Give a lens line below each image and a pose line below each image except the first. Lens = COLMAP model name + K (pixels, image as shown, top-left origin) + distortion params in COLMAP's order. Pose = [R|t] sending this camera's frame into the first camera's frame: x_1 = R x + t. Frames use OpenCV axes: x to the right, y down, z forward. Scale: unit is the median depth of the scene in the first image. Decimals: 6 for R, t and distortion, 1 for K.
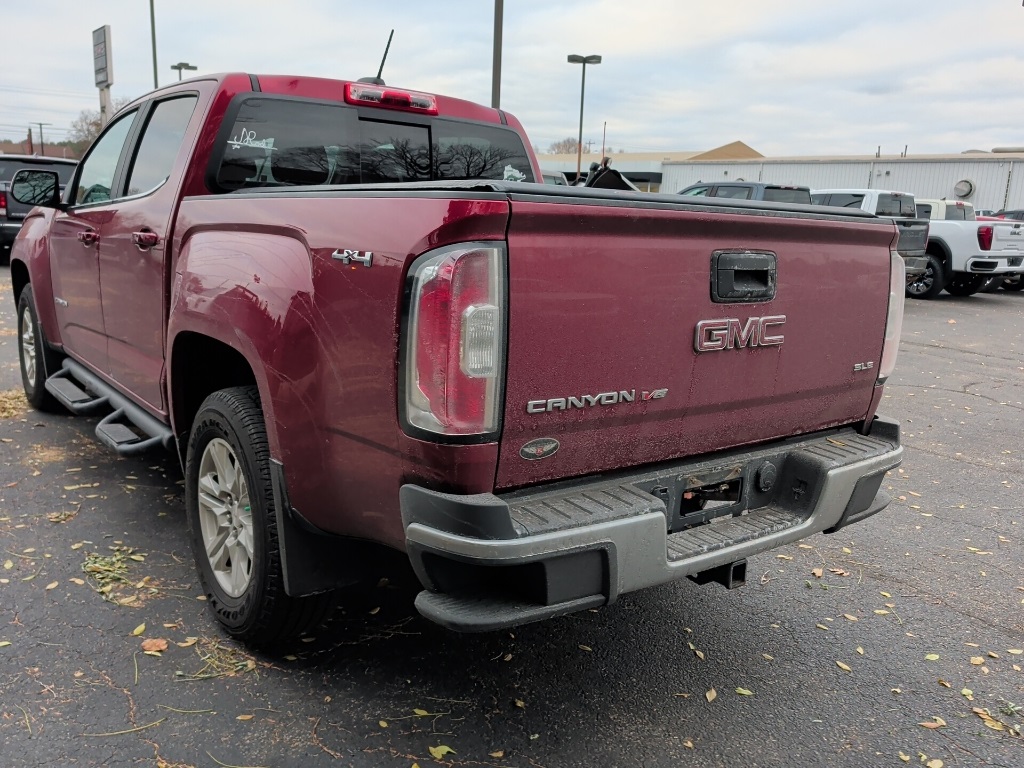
lens RADIAL K [[865.9, 0, 506.0], [0, 865.9, 378.6], [0, 0, 1]] dist [0.060732, -0.104507]
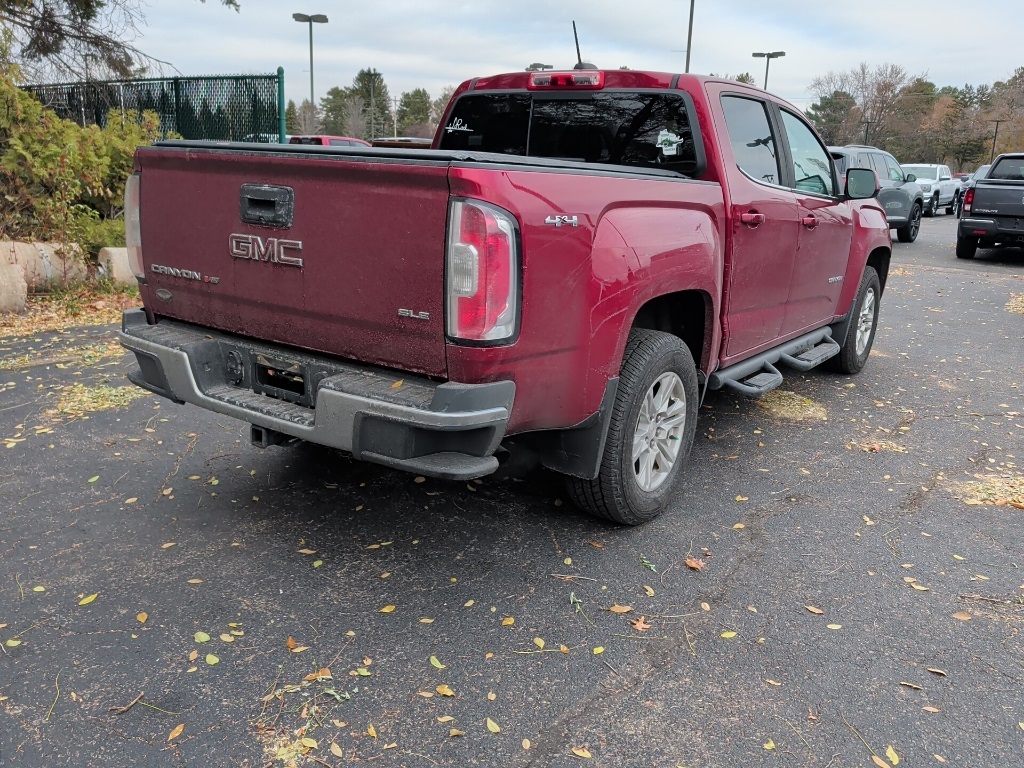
lens RADIAL K [[861.3, 0, 512.0], [0, 861.3, 384.0], [0, 0, 1]] dist [0.113355, -0.290635]
pose [[0.297159, 0.201841, -0.933251, 1.566151], [-0.206891, 0.967793, 0.143435, -0.115176], [0.932144, 0.150458, 0.329348, 0.913371]]
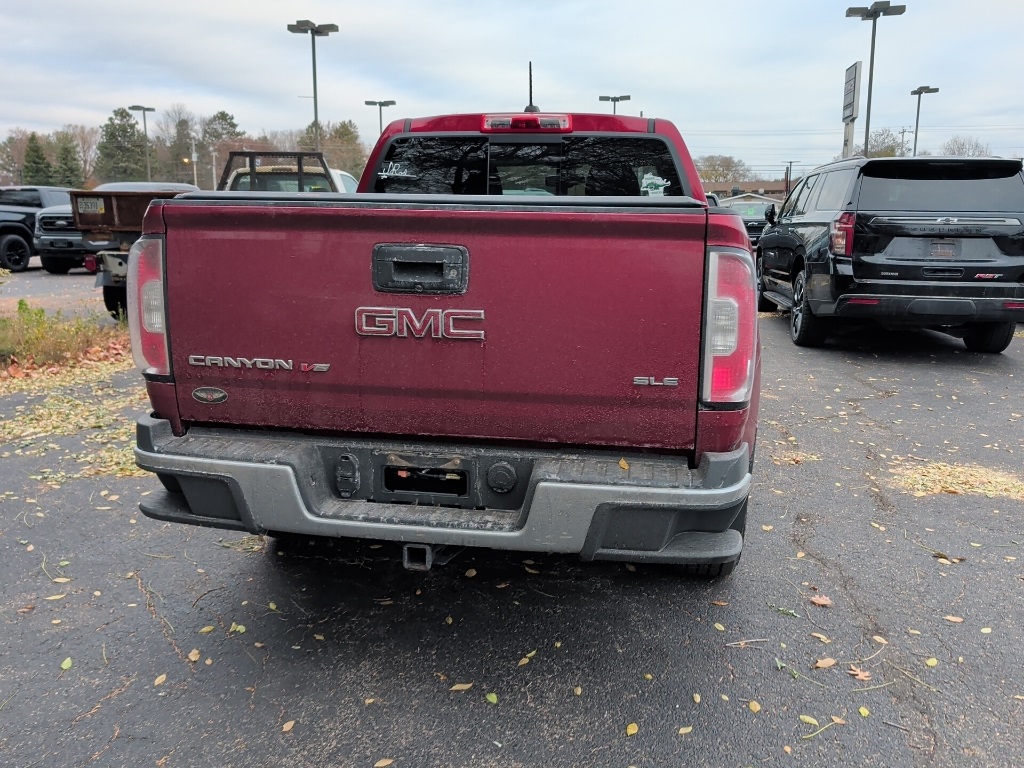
lens RADIAL K [[865.9, 0, 506.0], [0, 865.9, 378.6], [0, 0, 1]] dist [0.060732, -0.104507]
pose [[0.678266, 0.095503, -0.728584, 1.065505], [-0.119488, 0.992656, 0.018882, -0.017362], [0.725037, 0.074250, 0.684696, 0.355714]]
